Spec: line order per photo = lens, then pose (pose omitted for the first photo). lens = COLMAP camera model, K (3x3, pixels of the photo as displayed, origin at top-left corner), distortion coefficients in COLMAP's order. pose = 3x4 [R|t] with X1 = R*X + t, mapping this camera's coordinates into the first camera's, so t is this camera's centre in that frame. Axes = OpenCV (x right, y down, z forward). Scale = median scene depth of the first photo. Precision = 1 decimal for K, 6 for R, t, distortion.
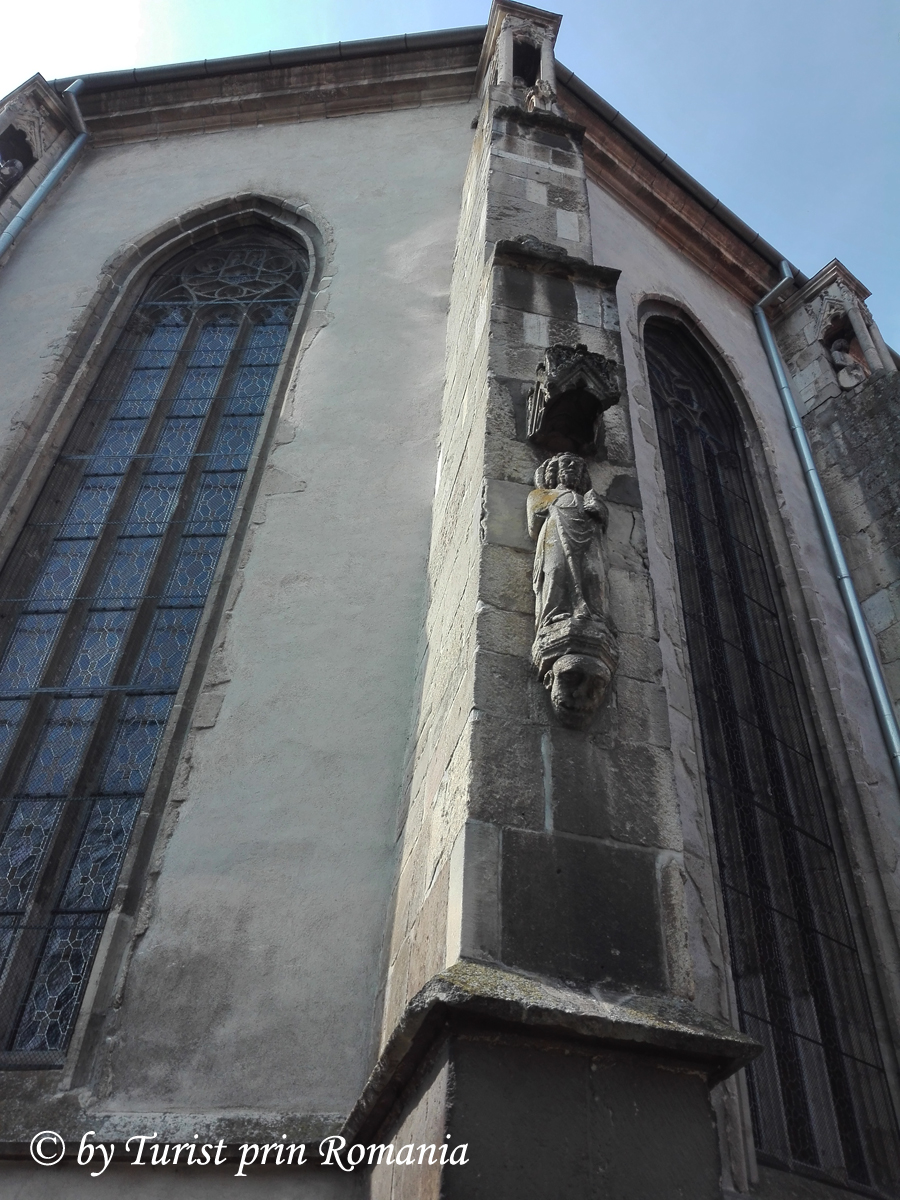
lens RADIAL K [[983.3, 0, 450.0], [0, 983.3, 600.0], [0, 0, 1]] dist [0.128158, -0.231830]
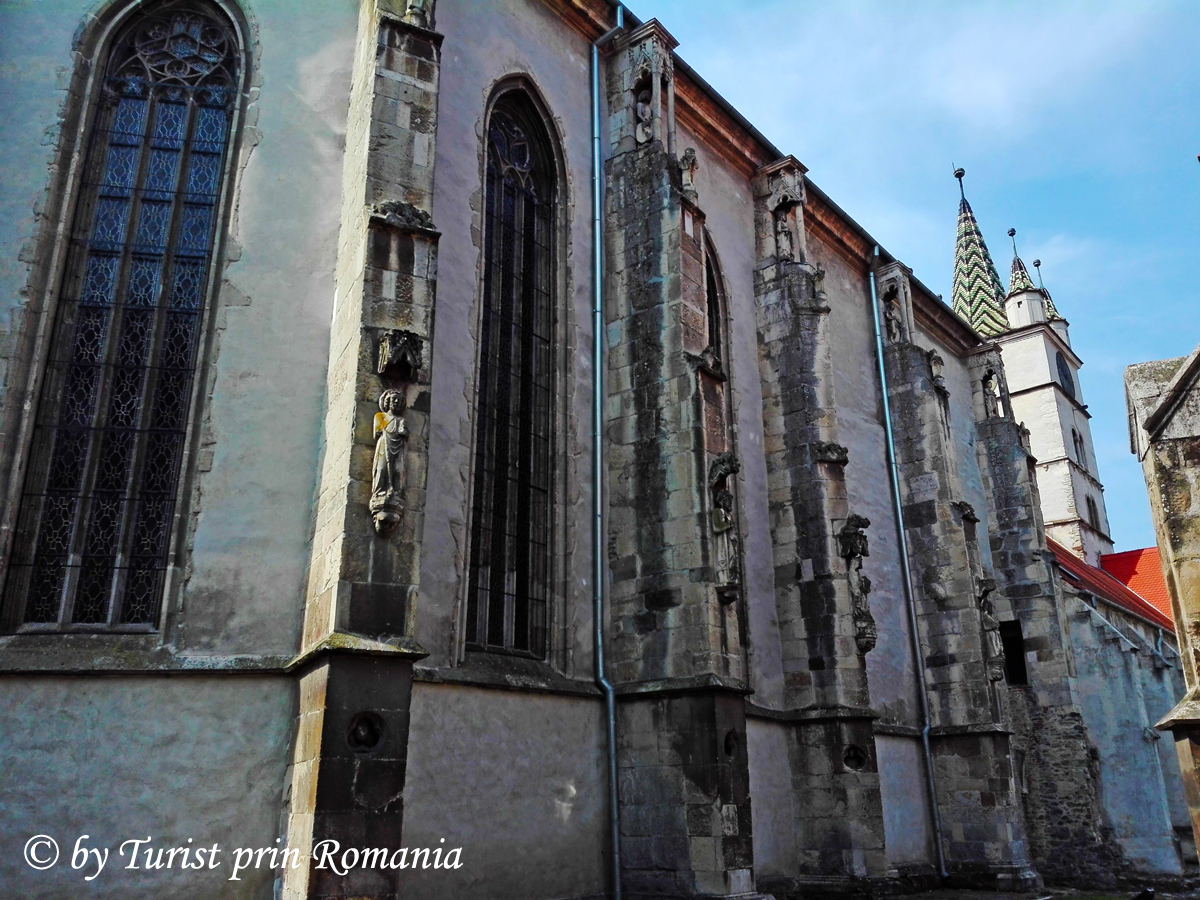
lens RADIAL K [[983.3, 0, 600.0], [0, 983.3, 450.0], [0, 0, 1]] dist [0.128158, -0.231830]
pose [[0.968276, 0.027408, 0.248375, 0.017257], [-0.126911, 0.910168, 0.394319, -0.880578], [-0.215256, -0.413331, 0.884773, -0.996491]]
